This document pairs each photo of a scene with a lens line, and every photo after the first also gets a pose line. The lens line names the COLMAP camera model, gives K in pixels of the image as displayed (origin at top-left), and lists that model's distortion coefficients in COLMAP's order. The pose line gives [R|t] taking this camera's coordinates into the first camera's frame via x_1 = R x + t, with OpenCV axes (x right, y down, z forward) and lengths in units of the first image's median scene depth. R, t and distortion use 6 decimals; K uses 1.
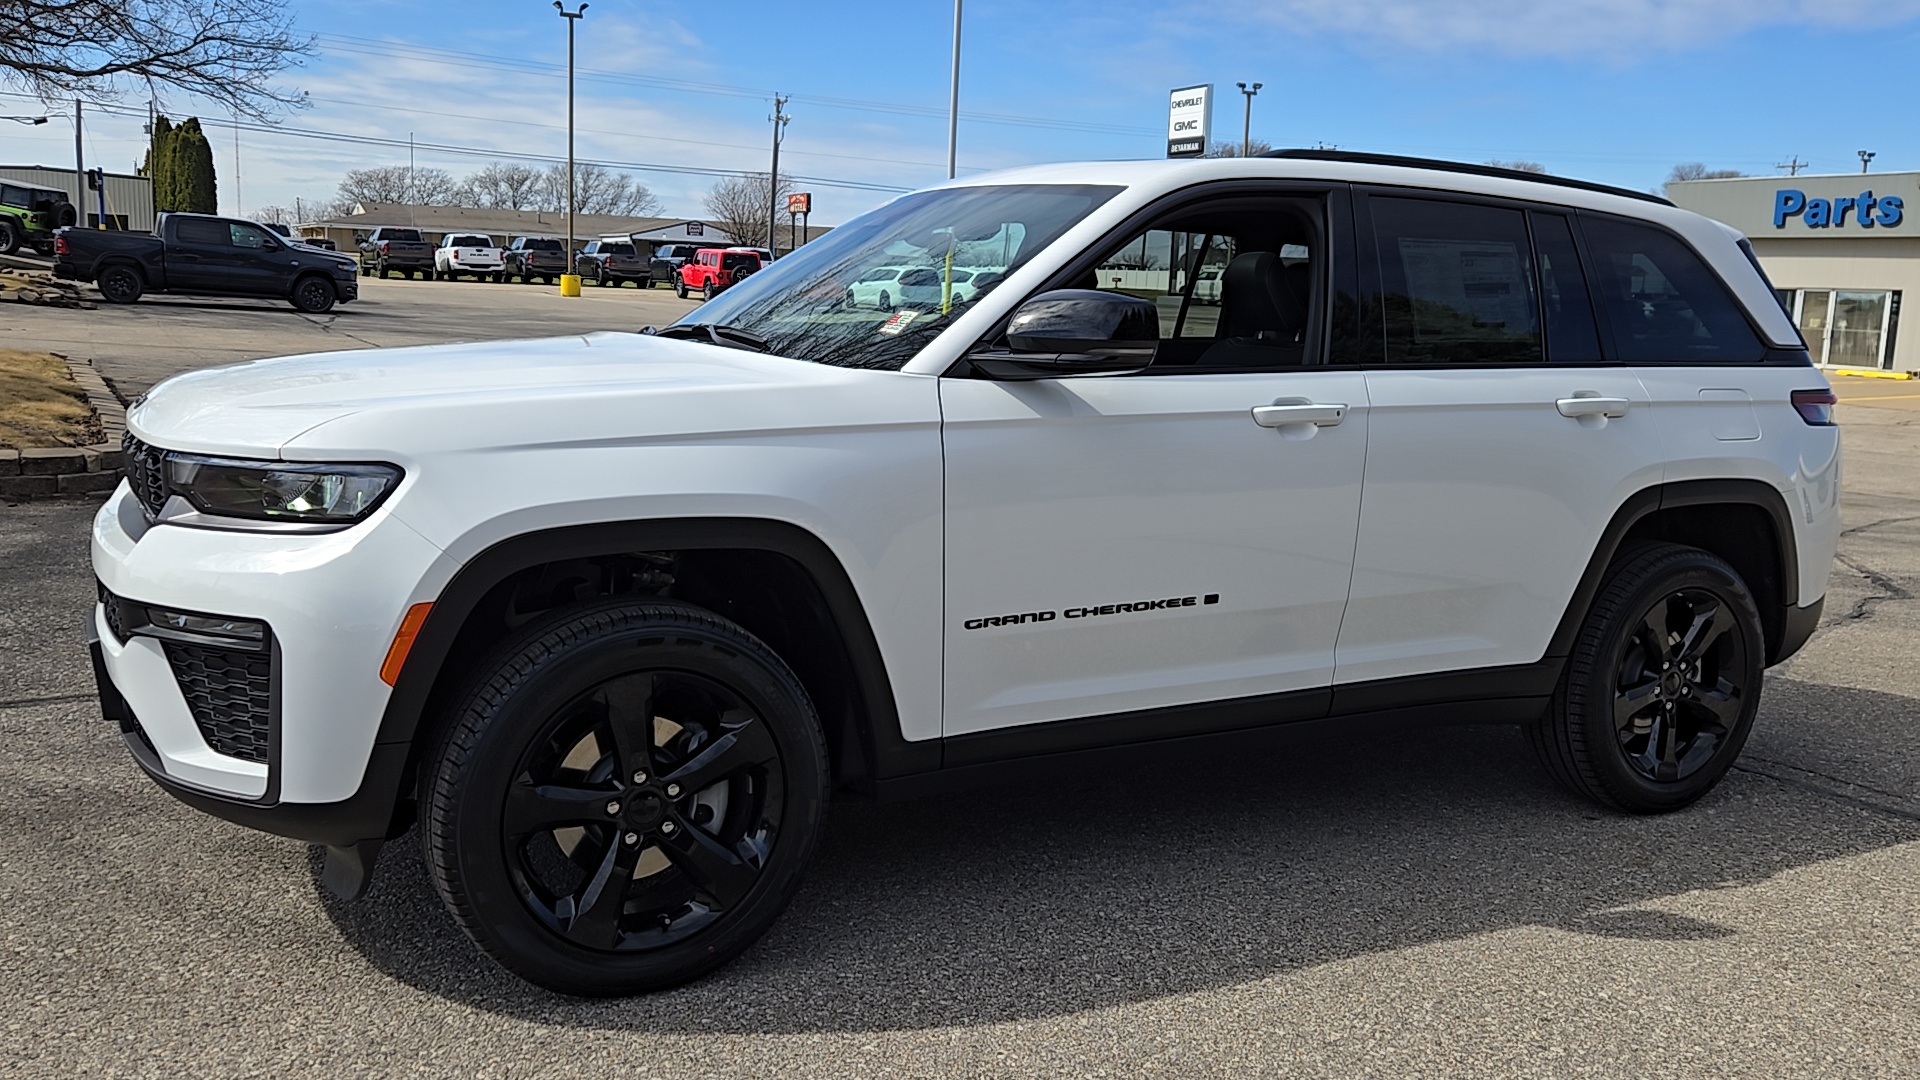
lens RADIAL K [[1590.8, 0, 951.4], [0, 1590.8, 544.8], [0, 0, 1]] dist [0.021397, -0.017700]
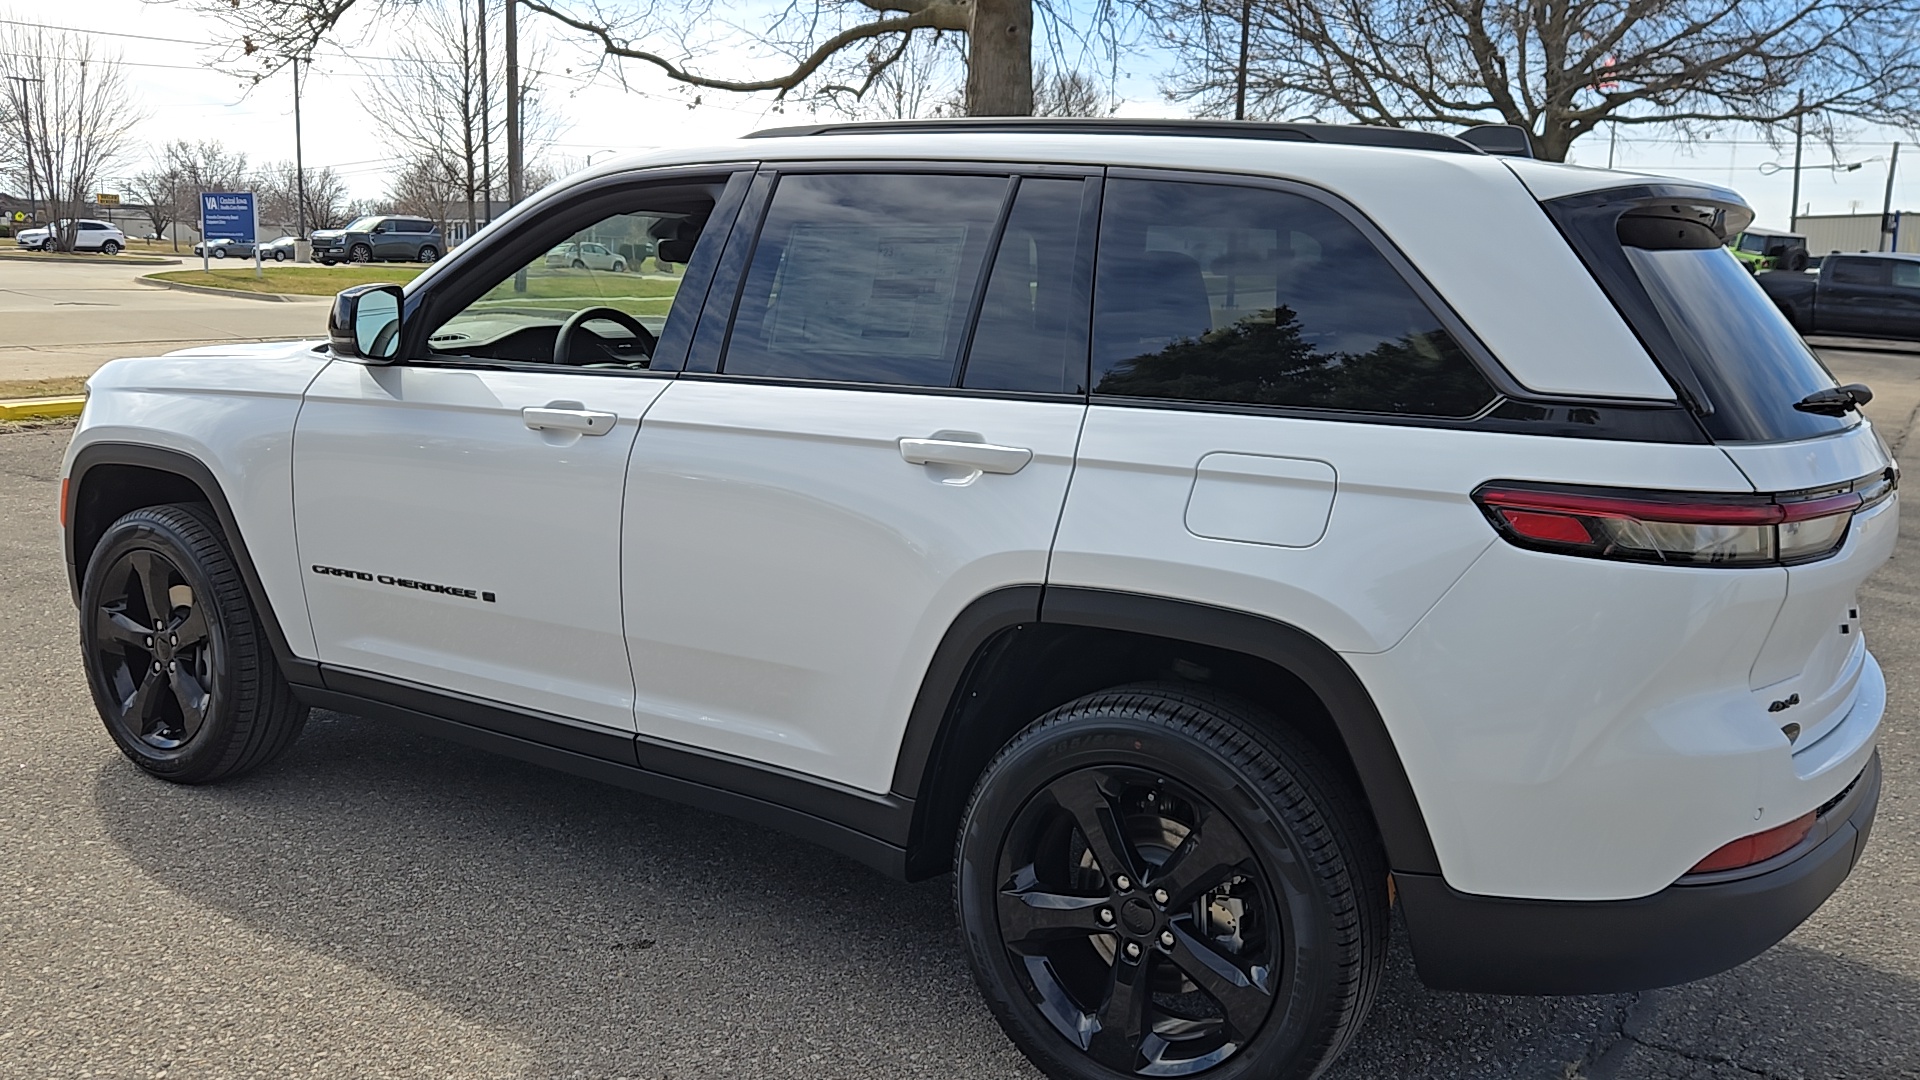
lens RADIAL K [[1590.8, 0, 959.7], [0, 1590.8, 545.8], [0, 0, 1]] dist [0.021397, -0.017700]
pose [[0.474712, 0.127874, -0.870802, 1.008349], [-0.152501, 0.986375, 0.061711, -0.089577], [0.866828, 0.103504, 0.487745, 0.666224]]
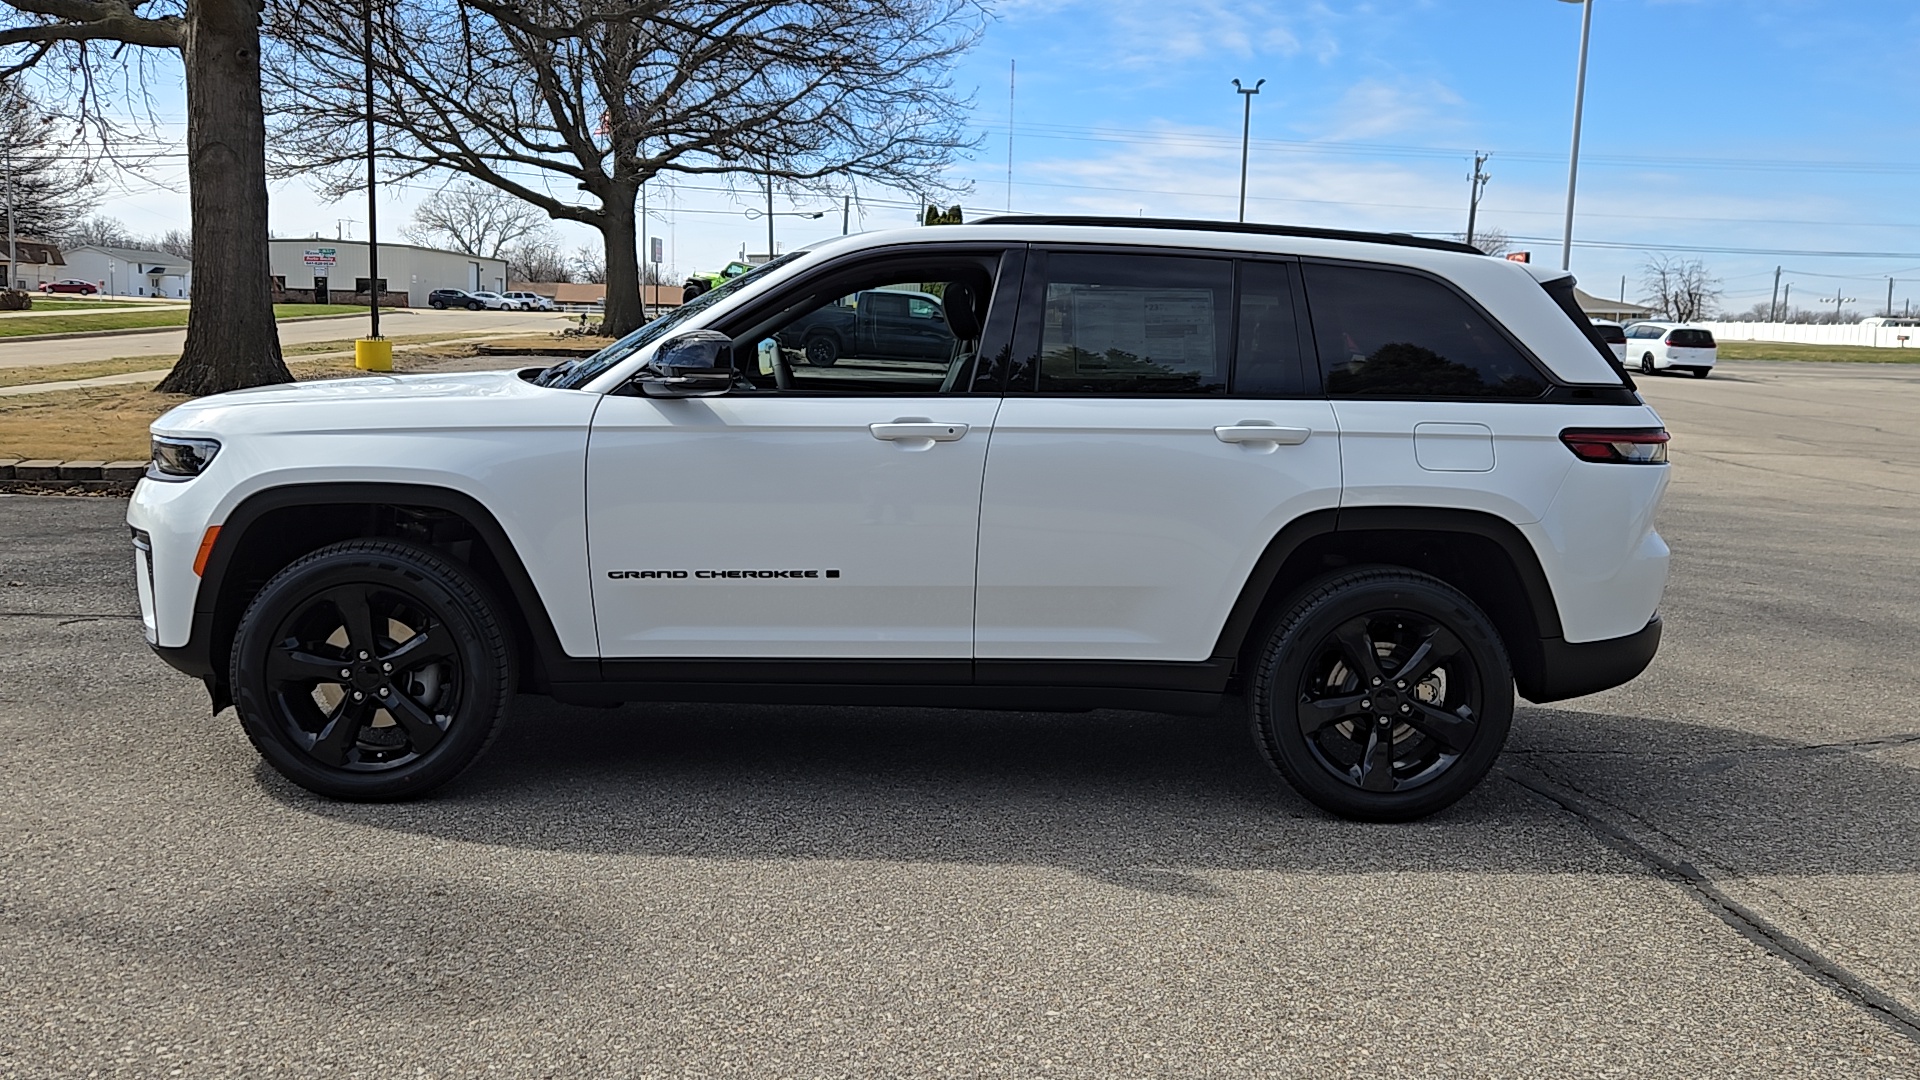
lens RADIAL K [[1590.8, 0, 951.6], [0, 1590.8, 542.7], [0, 0, 1]] dist [0.021397, -0.017700]
pose [[0.897768, 0.046135, -0.438047, 0.696776], [-0.064074, 0.997600, -0.026252, 0.031663], [0.435784, 0.051636, 0.898569, -0.085858]]
